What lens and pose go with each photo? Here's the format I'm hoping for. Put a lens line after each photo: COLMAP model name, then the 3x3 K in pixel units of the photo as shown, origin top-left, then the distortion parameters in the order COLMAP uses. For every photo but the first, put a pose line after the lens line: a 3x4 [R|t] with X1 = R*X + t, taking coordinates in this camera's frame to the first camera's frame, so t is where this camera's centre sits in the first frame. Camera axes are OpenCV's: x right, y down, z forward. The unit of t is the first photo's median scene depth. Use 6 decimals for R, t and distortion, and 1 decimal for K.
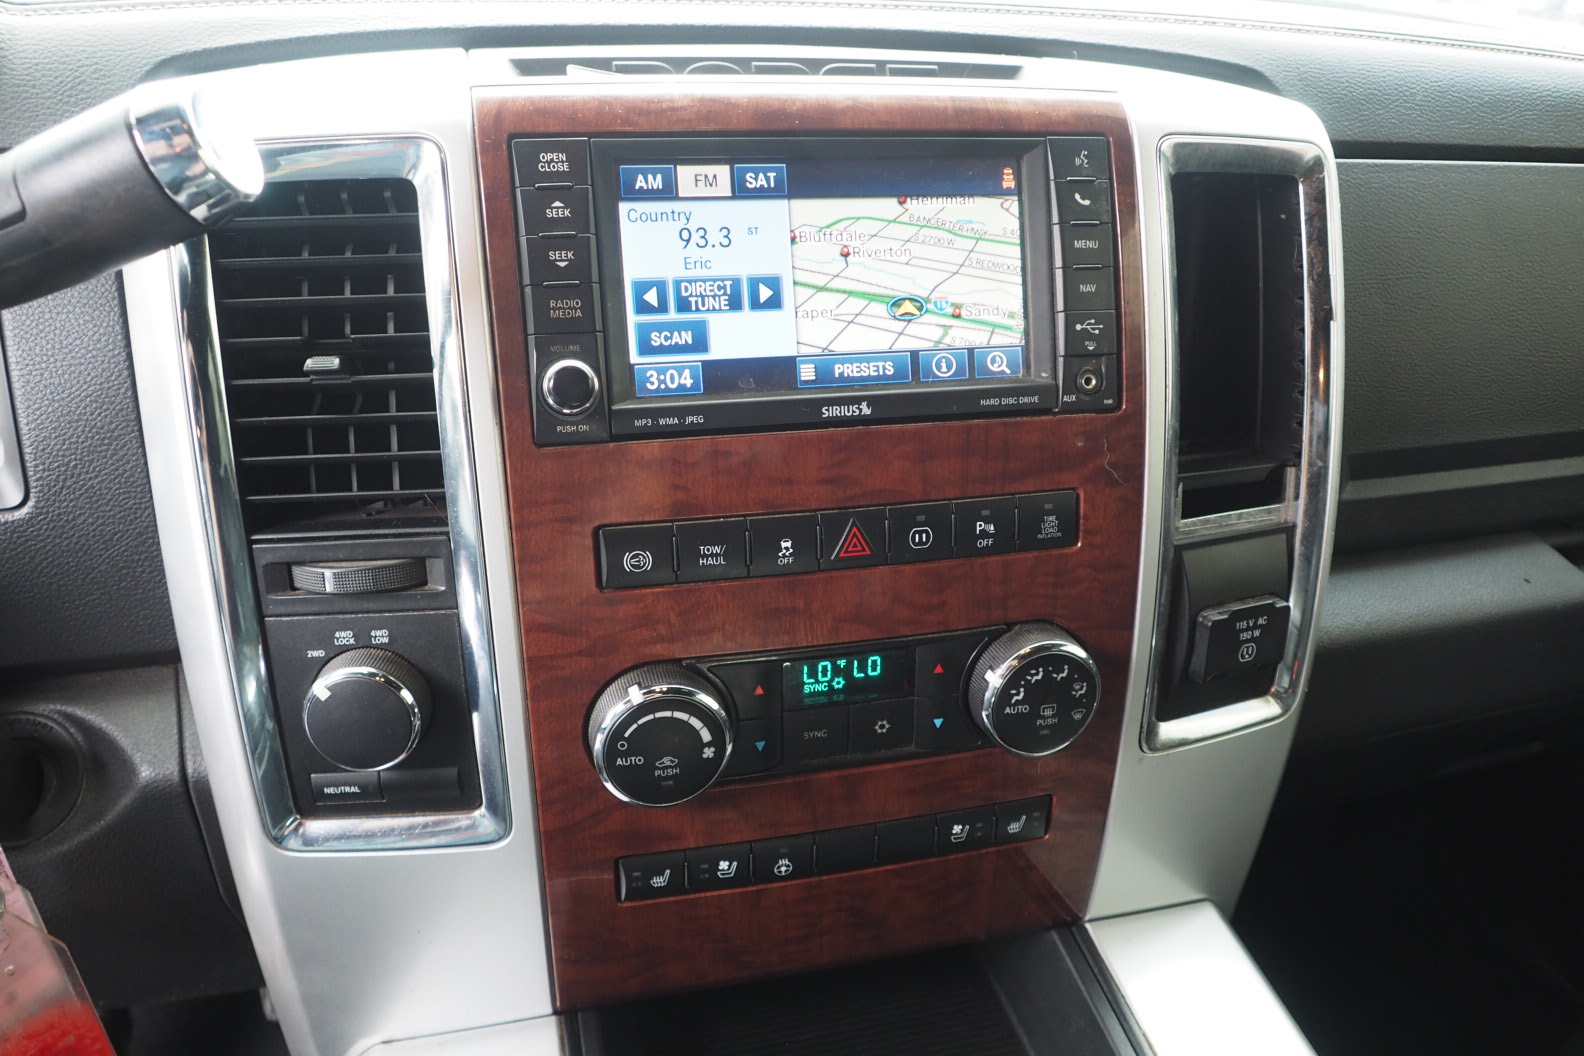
lens RADIAL K [[1103.7, 0, 792.0], [0, 1103.7, 528.0], [0, 0, 1]] dist [-0.043381, 0.006606]
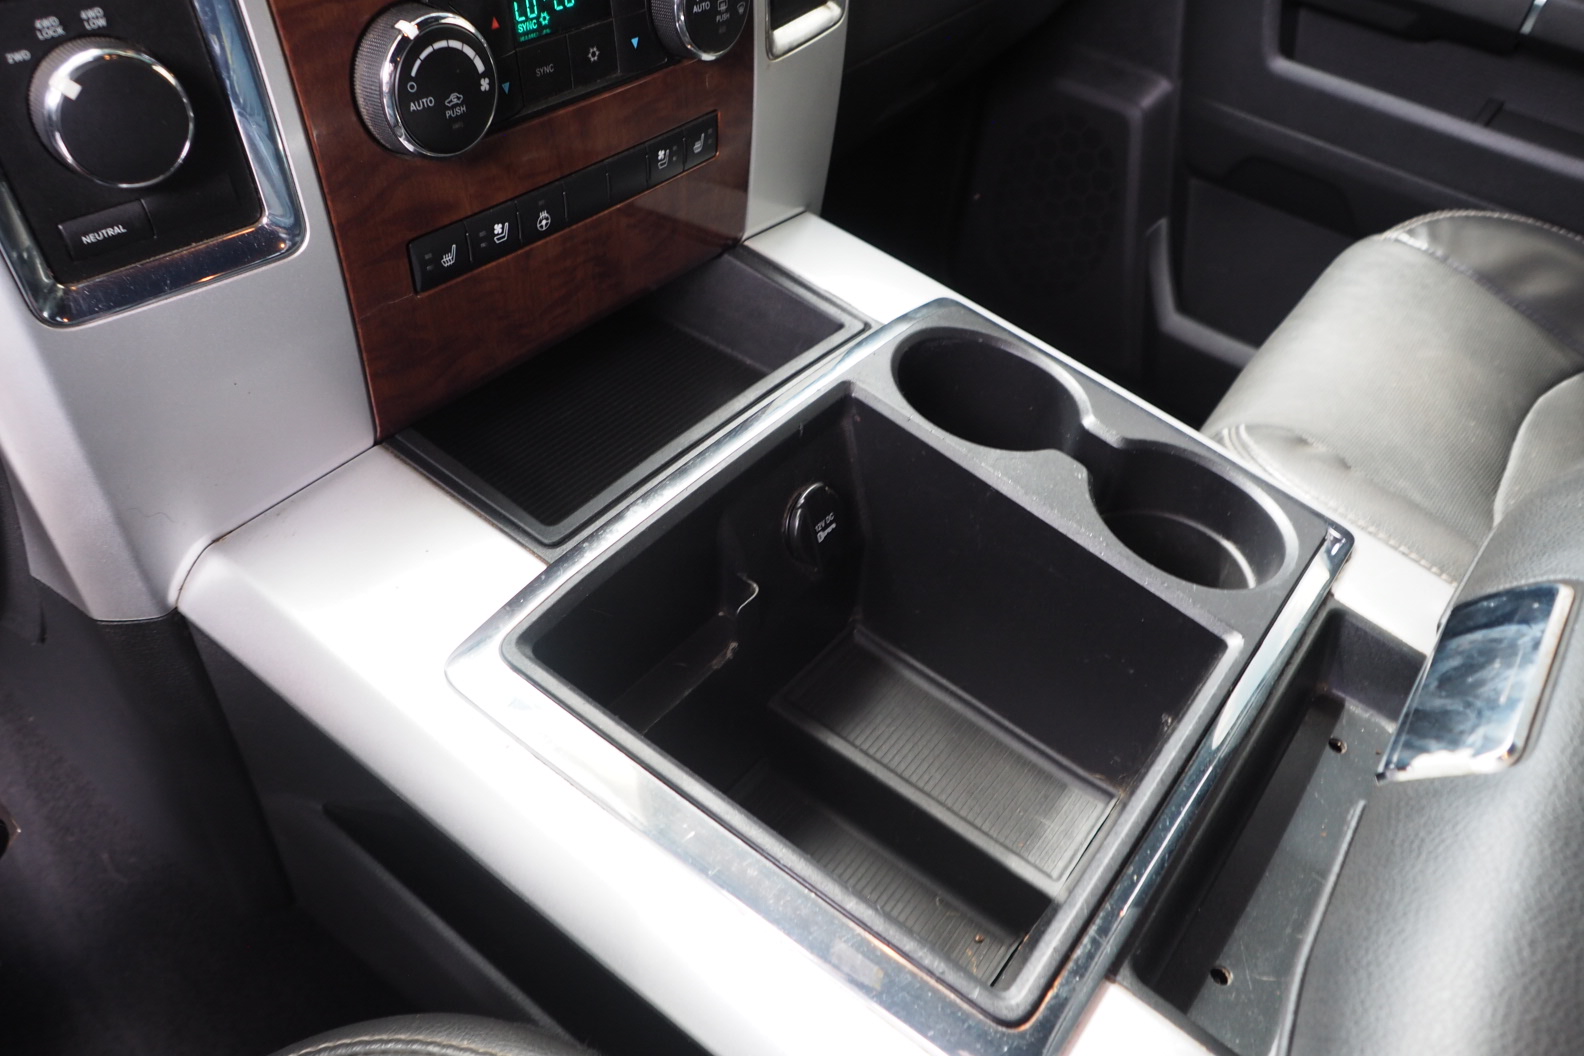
lens RADIAL K [[1103.7, 0, 792.0], [0, 1103.7, 528.0], [0, 0, 1]] dist [-0.043381, 0.006606]
pose [[0.776075, -0.406250, 0.482357, -0.468075], [0.222926, 0.892211, 0.392764, 0.219256], [-0.589924, -0.197285, 0.782987, -0.023855]]
